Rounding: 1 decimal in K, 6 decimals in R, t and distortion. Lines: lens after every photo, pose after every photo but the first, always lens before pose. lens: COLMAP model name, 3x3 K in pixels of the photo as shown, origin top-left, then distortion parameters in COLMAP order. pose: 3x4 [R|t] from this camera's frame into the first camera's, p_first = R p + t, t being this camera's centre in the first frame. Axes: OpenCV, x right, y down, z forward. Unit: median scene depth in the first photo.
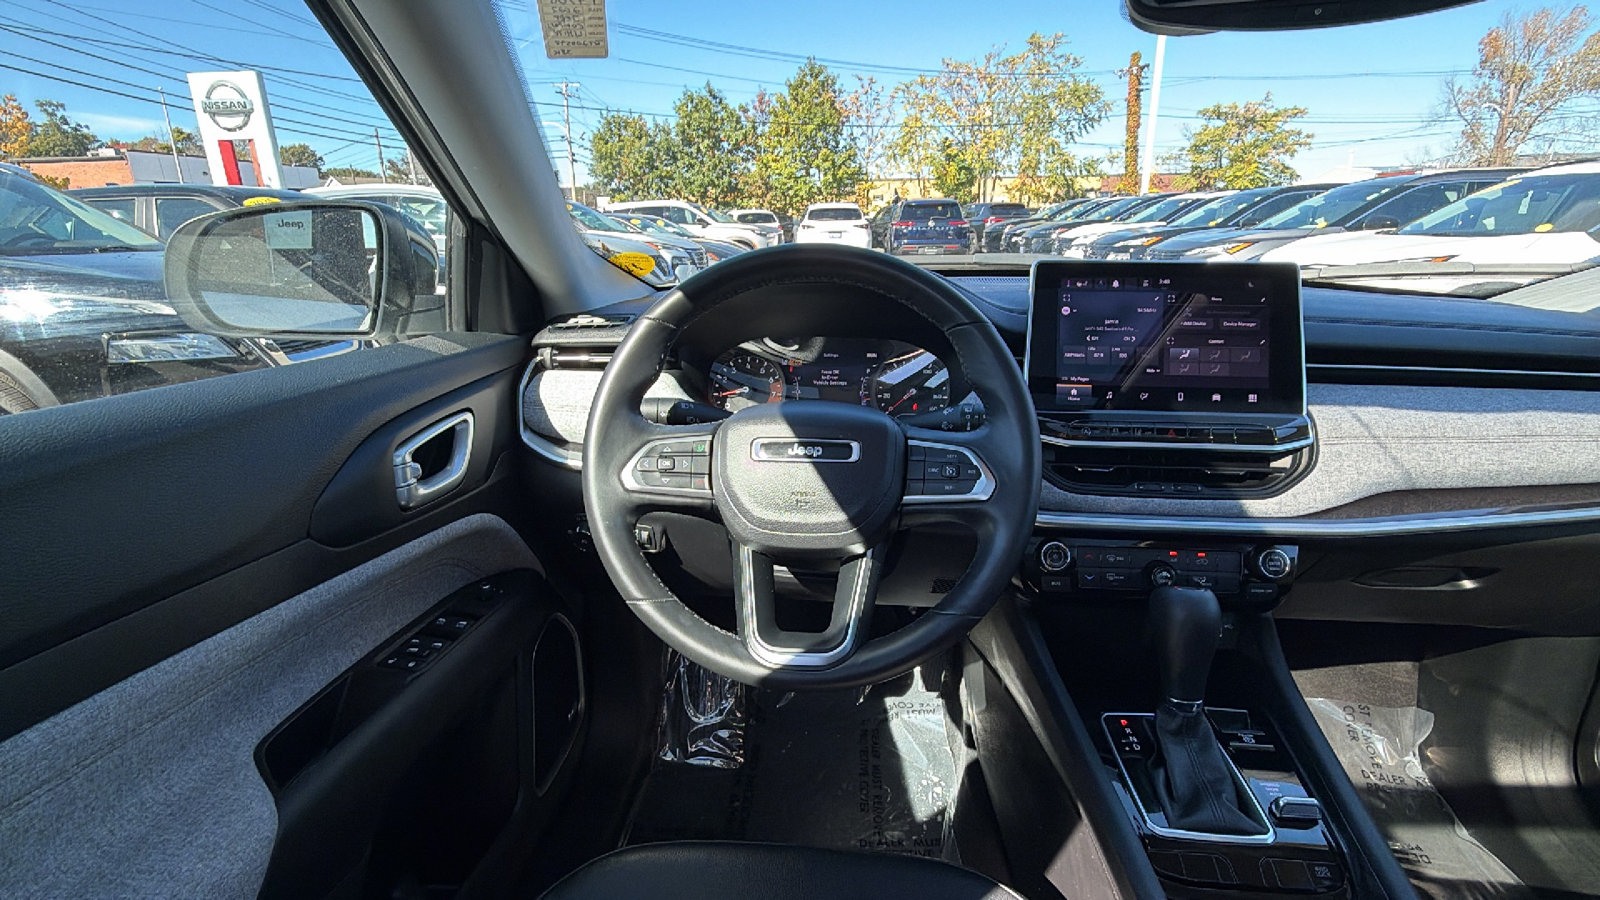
lens RADIAL K [[729.5, 0, 801.9], [0, 729.5, 449.5], [0, 0, 1]] dist [-0.001441, 0.000319]
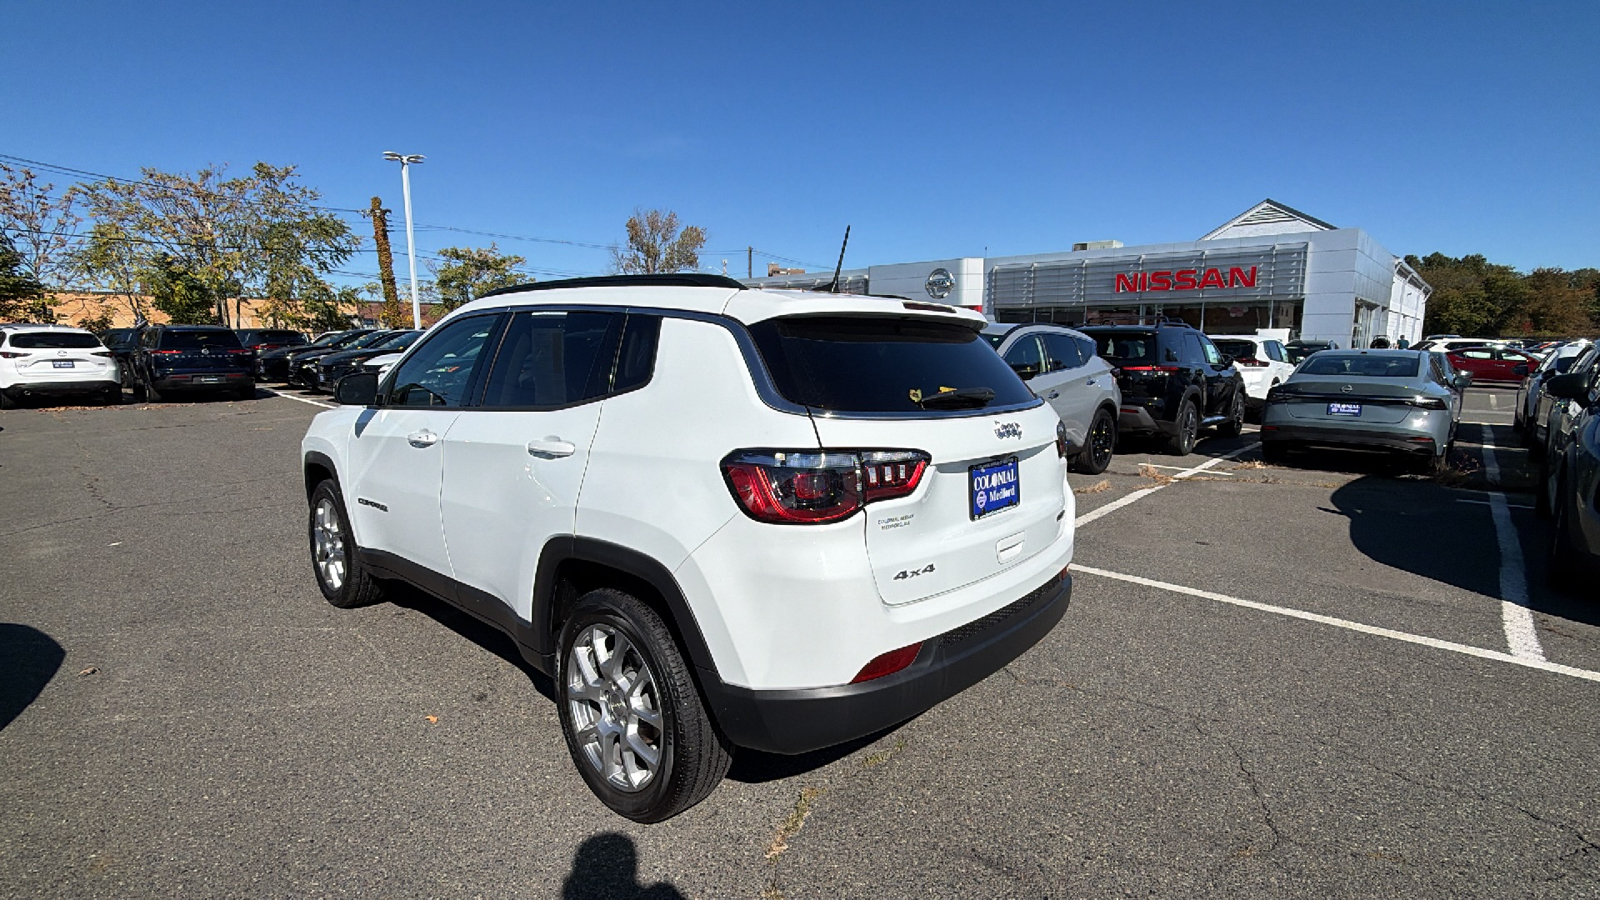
lens RADIAL K [[729.5, 0, 804.3], [0, 729.5, 448.7], [0, 0, 1]] dist [-0.001441, 0.000319]
pose [[0.602231, -0.103363, 0.791602, -0.112052], [0.228568, 0.972397, -0.046919, 0.037137], [-0.764902, 0.209191, 0.609233, -0.149466]]
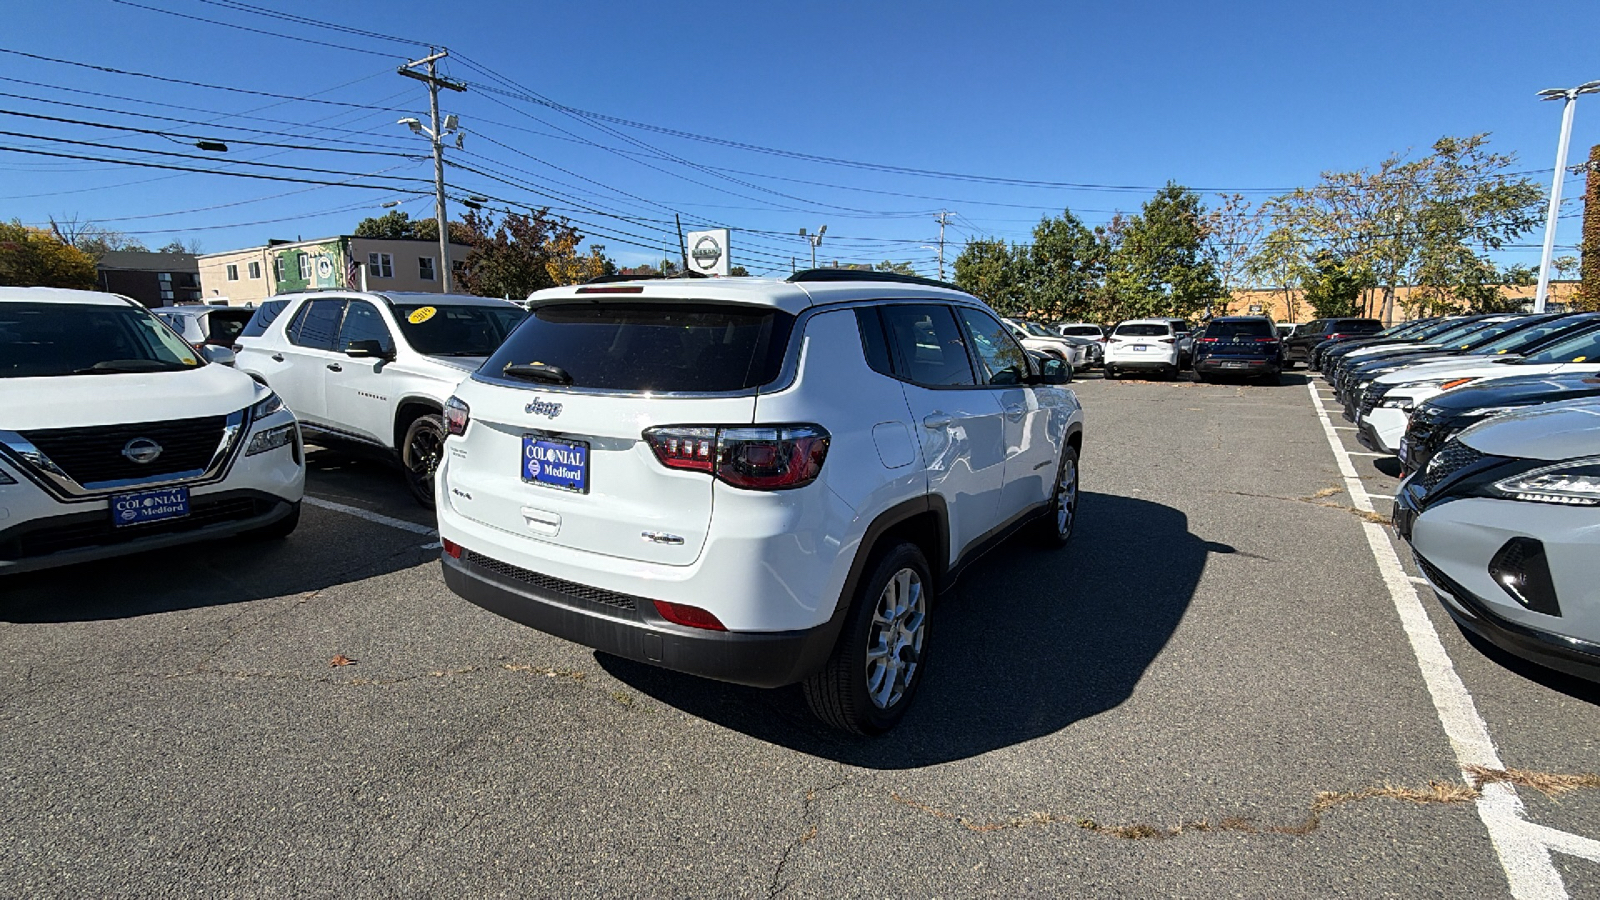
lens RADIAL K [[729.5, 0, 800.0], [0, 729.5, 451.5], [0, 0, 1]] dist [-0.001441, 0.000319]
pose [[0.885011, 0.086990, -0.457371, 0.106328], [-0.147785, 0.984073, -0.098795, 0.049660], [0.441493, 0.155027, 0.883771, -0.193067]]
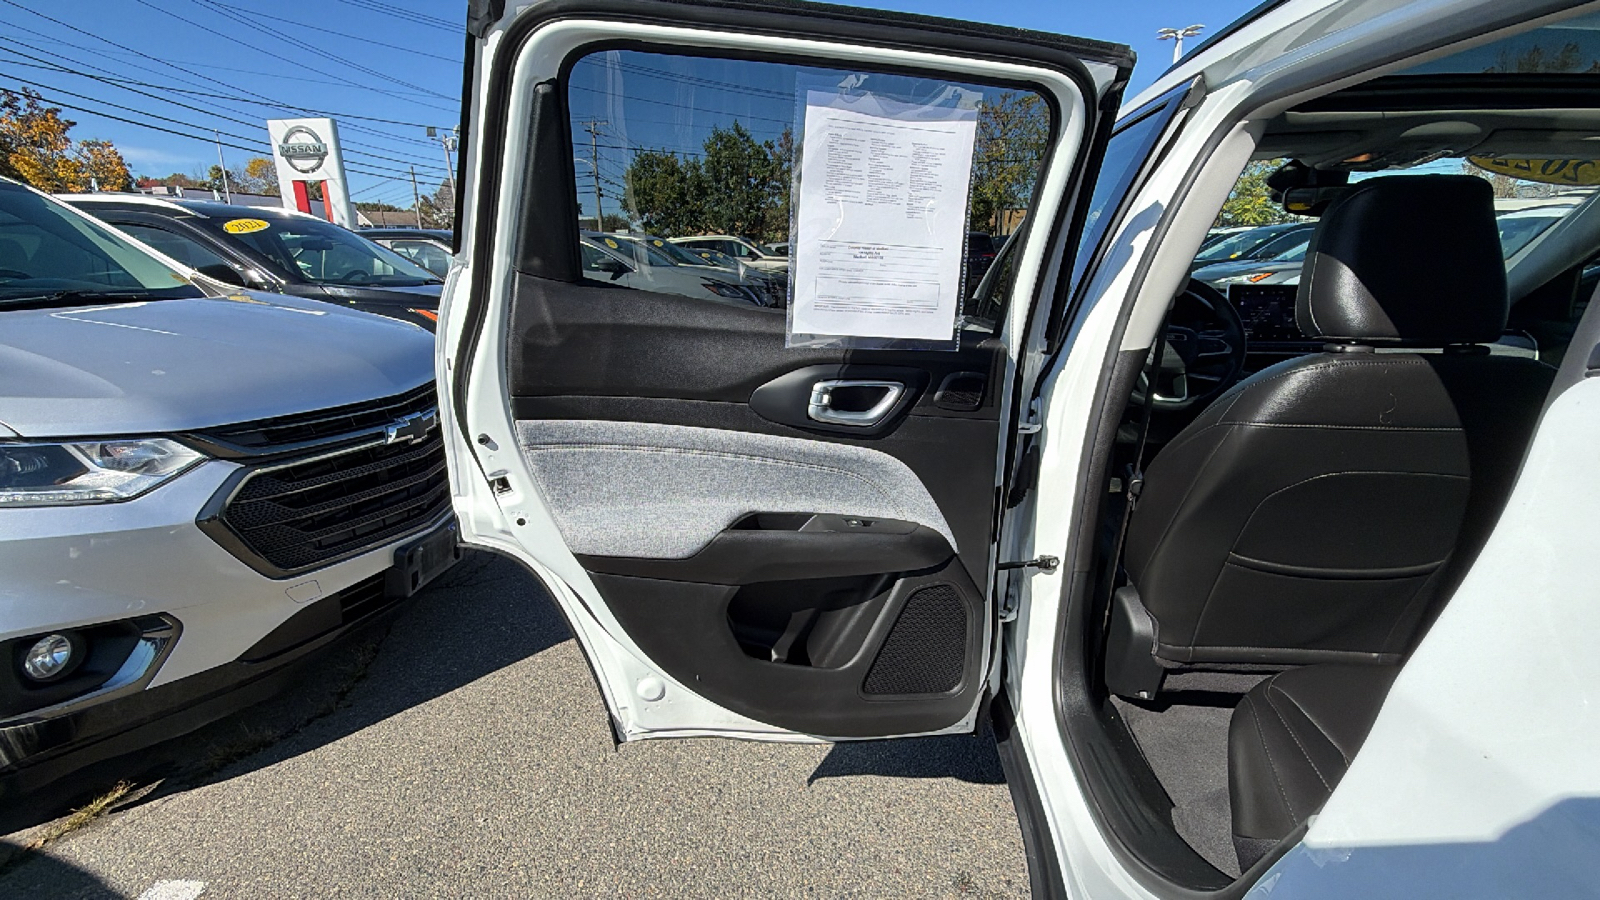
lens RADIAL K [[729.5, 0, 798.5], [0, 729.5, 454.0], [0, 0, 1]] dist [-0.001441, 0.000319]
pose [[0.999900, -0.000281, -0.014174, -0.051381], [-0.000178, 0.999476, -0.032380, 0.018353], [0.014175, 0.032379, 0.999375, -0.070346]]
